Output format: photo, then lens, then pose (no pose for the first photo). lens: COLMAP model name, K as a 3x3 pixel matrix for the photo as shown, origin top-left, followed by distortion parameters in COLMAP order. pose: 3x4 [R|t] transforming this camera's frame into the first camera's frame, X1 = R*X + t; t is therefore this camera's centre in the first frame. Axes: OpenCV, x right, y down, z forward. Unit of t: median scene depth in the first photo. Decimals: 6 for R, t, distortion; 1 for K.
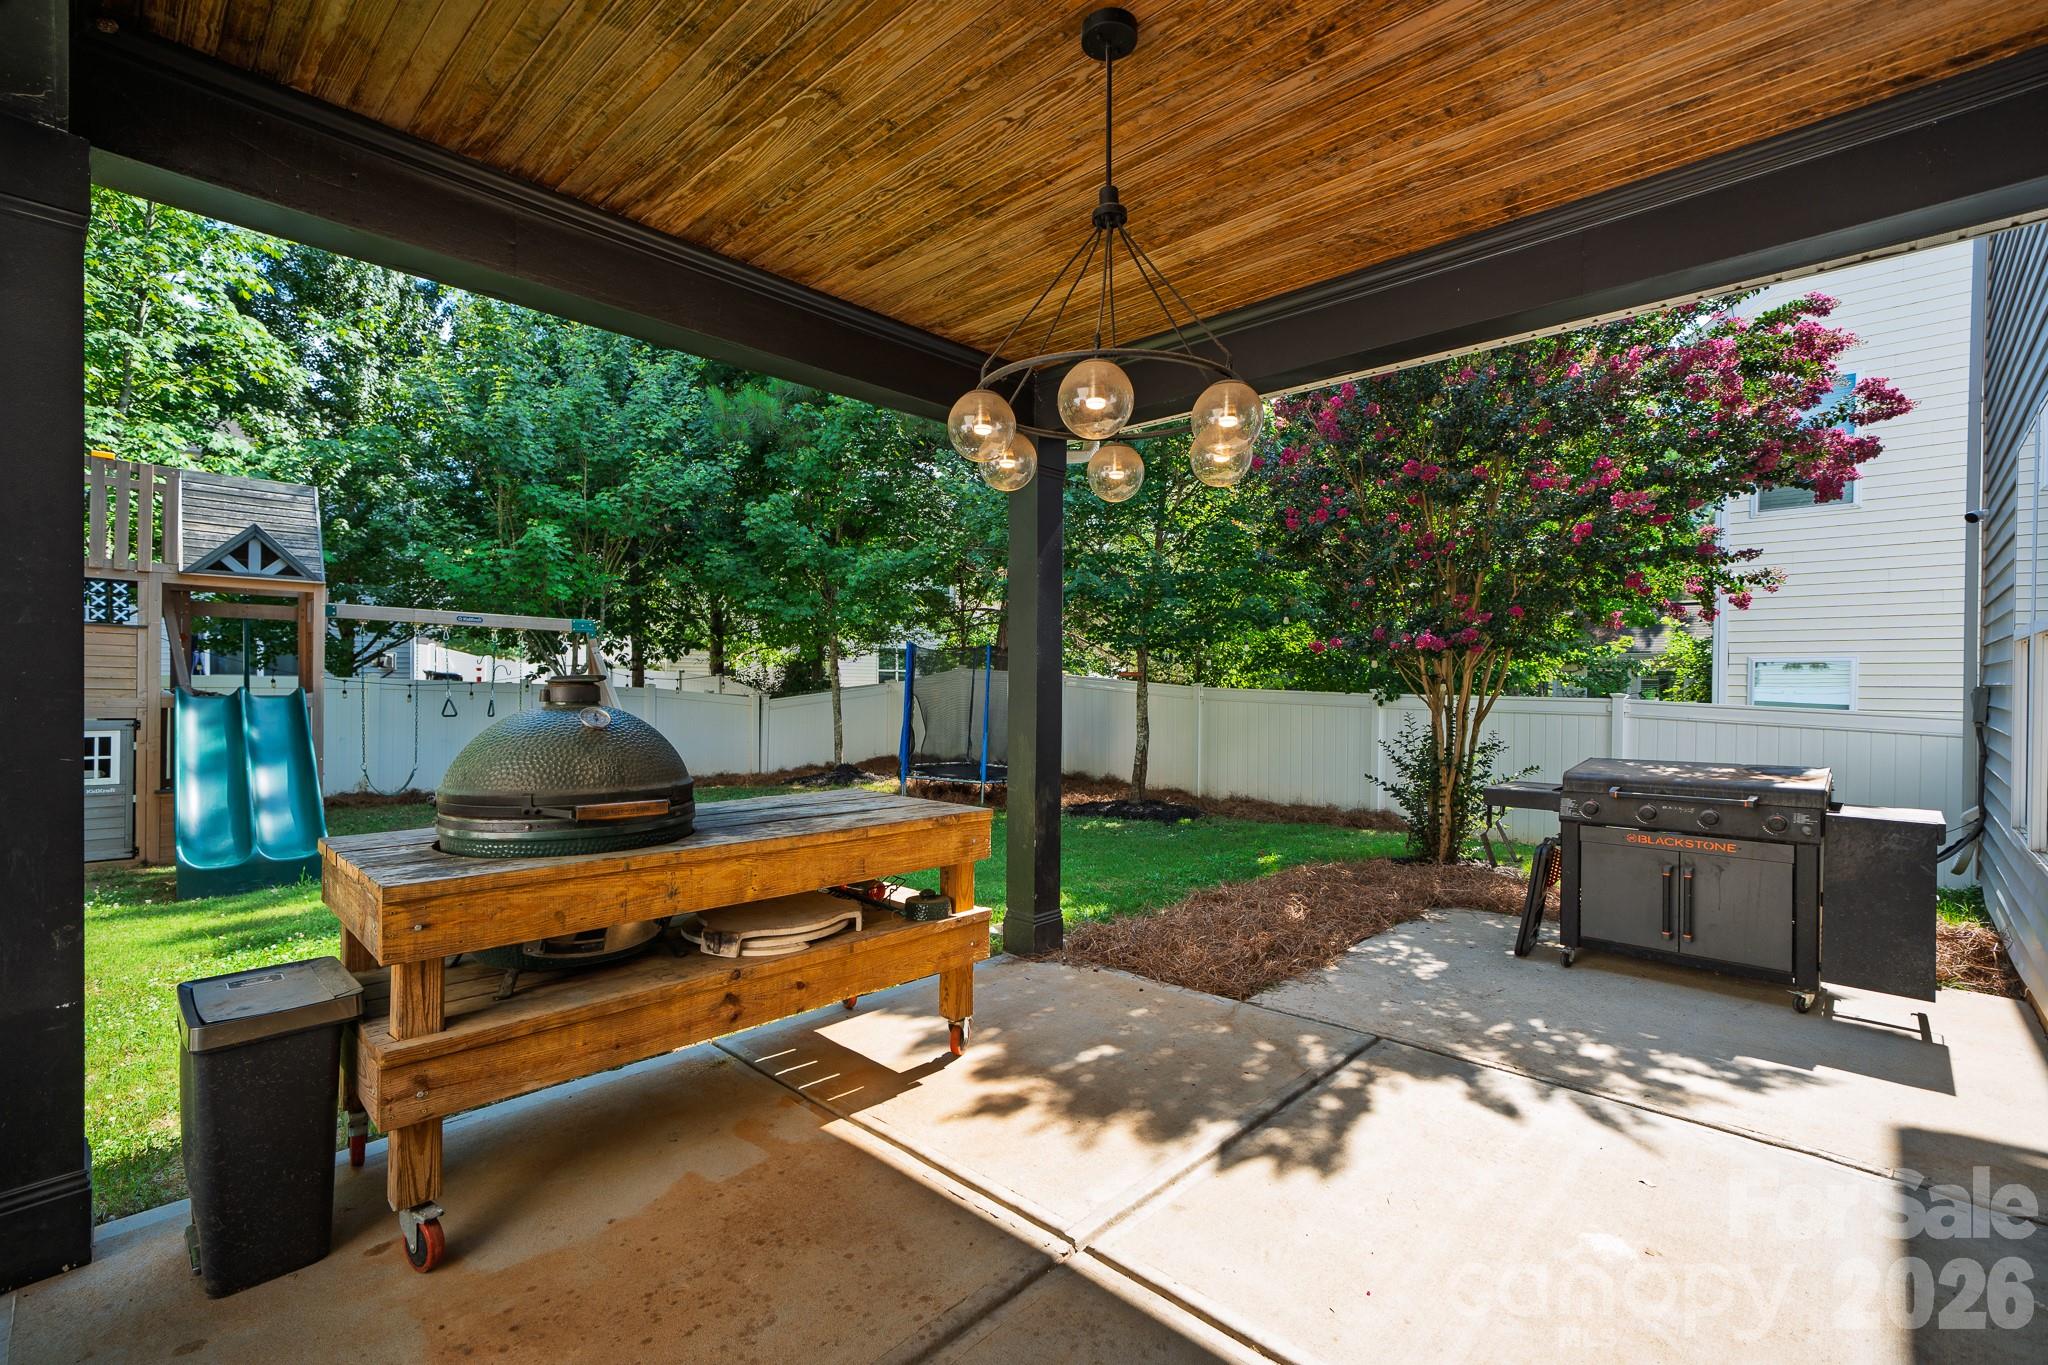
lens RADIAL K [[891.9, 0, 1017.9], [0, 891.9, 678.8], [0, 0, 1]] dist [0.017009, -0.001429]
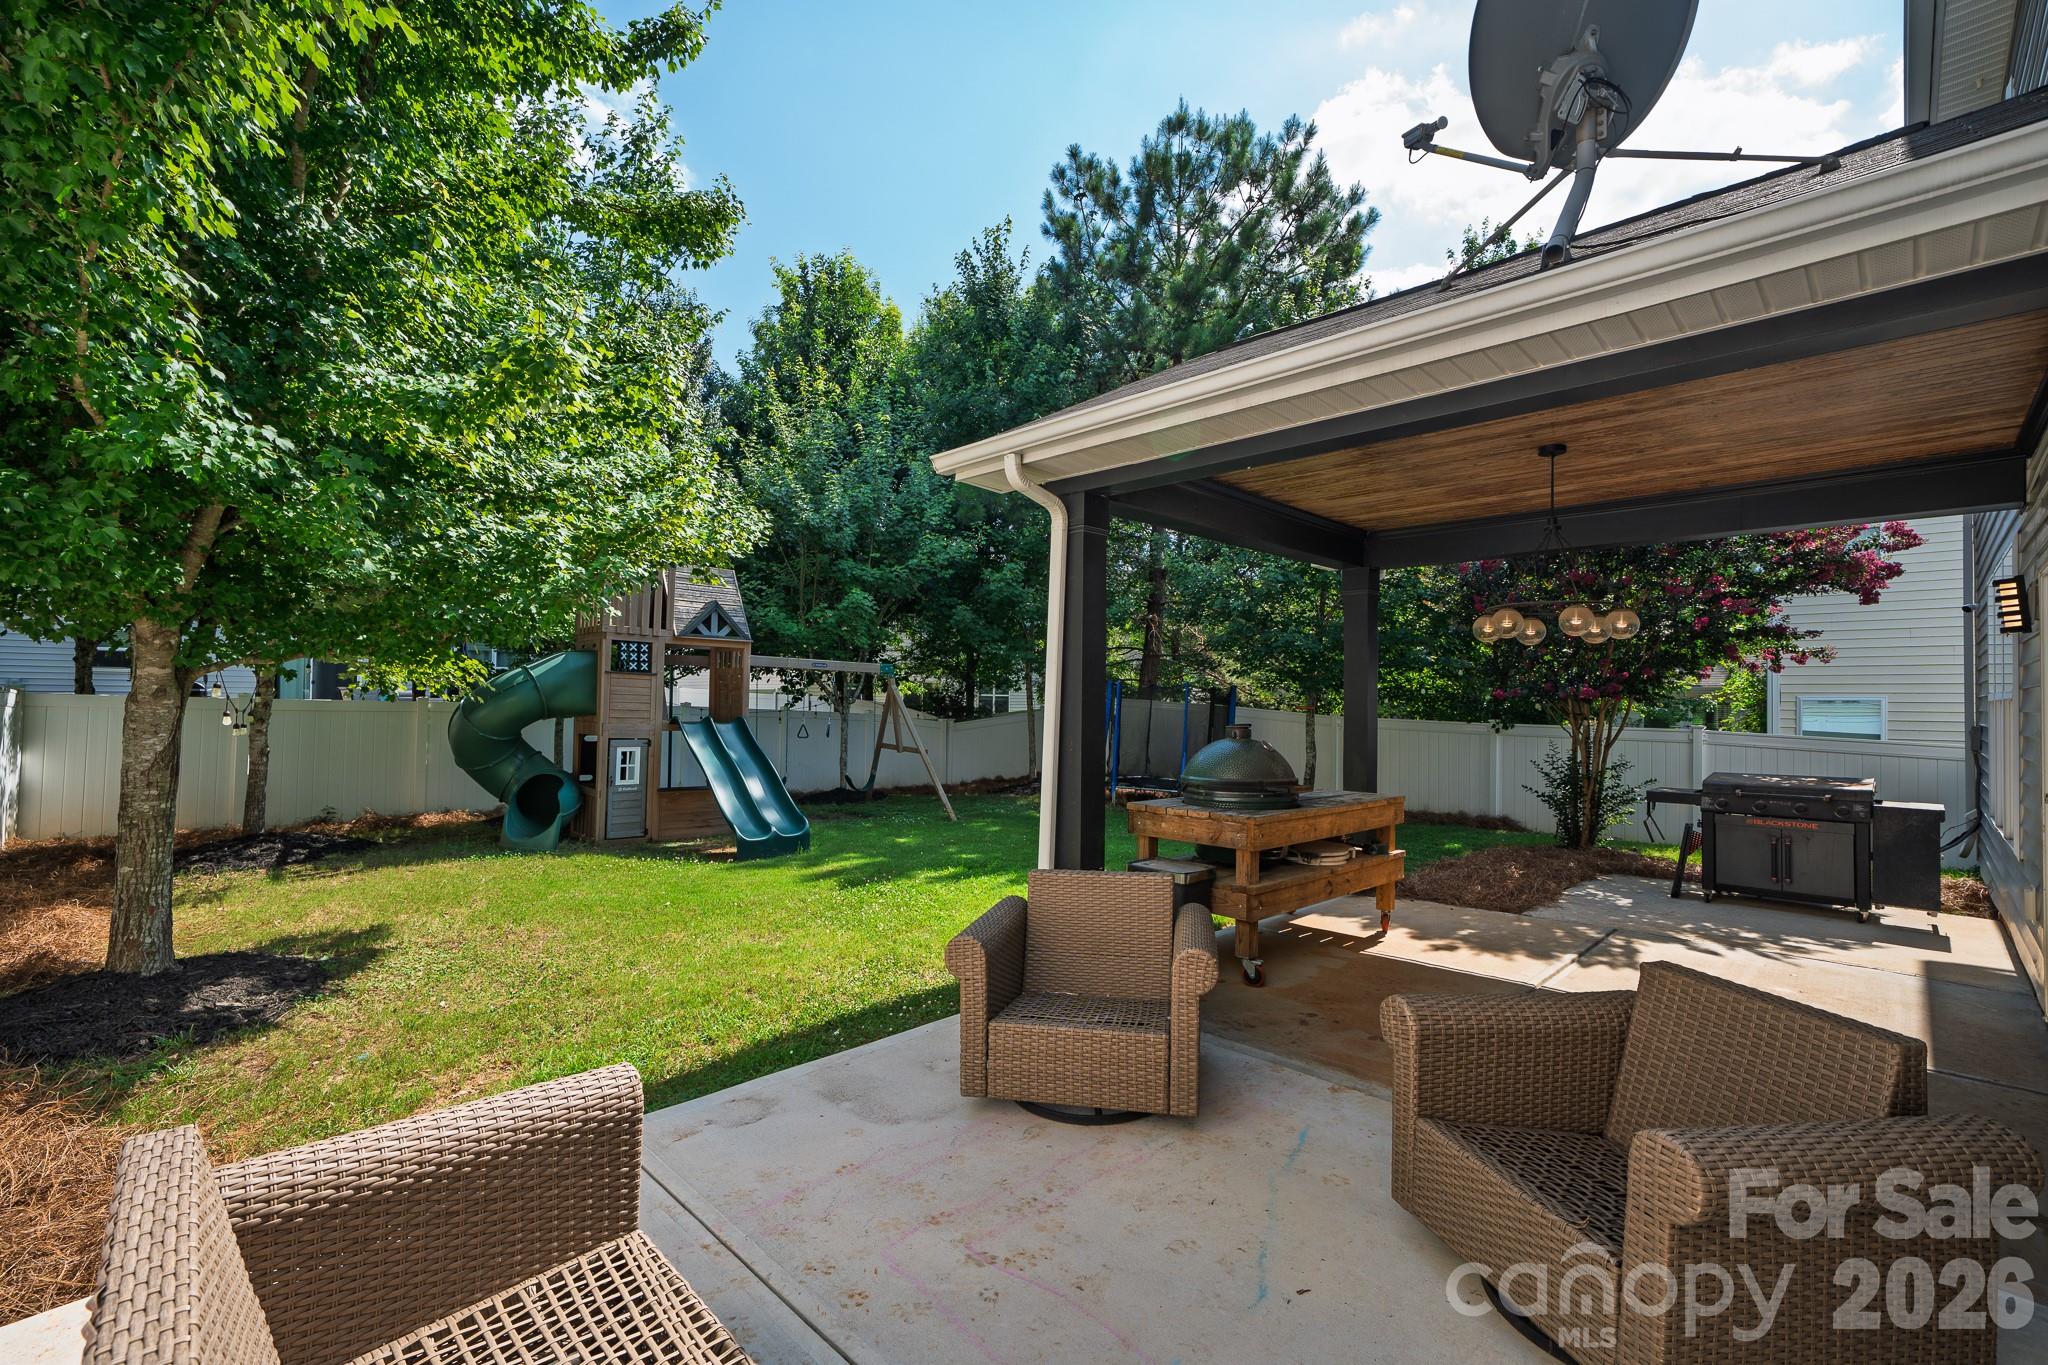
lens RADIAL K [[852.7, 0, 1028.0], [0, 852.7, 697.5], [0, 0, 1]] dist [0.013218, 0.001325]
pose [[0.999845, 0.005187, -0.016799, -0.432614], [-0.005250, 0.999979, -0.003707, -0.023165], [0.016780, 0.003795, 0.999852, -0.417693]]
